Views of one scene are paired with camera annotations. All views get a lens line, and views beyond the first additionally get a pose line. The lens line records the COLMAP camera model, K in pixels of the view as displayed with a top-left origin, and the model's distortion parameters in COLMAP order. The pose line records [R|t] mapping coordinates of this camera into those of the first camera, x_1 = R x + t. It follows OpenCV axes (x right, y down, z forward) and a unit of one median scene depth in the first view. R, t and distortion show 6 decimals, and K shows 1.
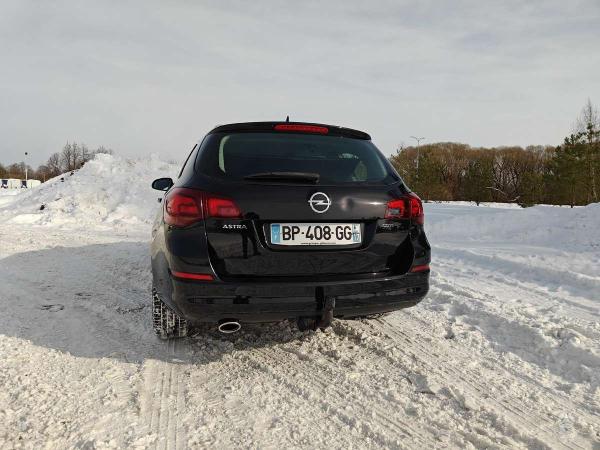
lens RADIAL K [[400.0, 0, 300.8], [0, 400.0, 225.3], [0, 0, 1]] dist [0.026165, -0.004020]
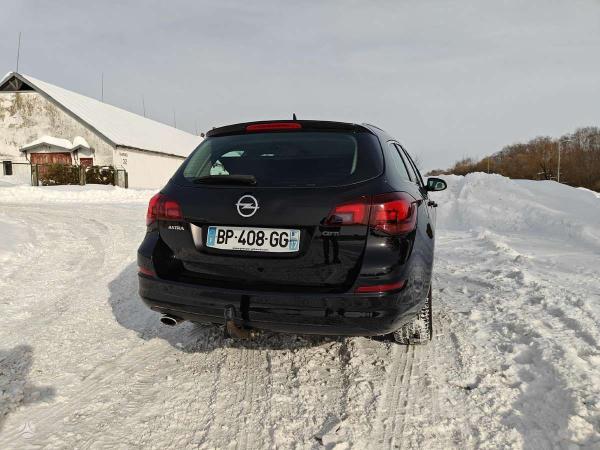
lens RADIAL K [[400.0, 0, 300.2], [0, 400.0, 224.4], [0, 0, 1]] dist [0.026165, -0.004020]
pose [[0.840734, 0.033251, -0.540427, 0.644556], [-0.031713, 0.999423, 0.012155, -0.027810], [0.540520, 0.006919, 0.841303, 0.265109]]
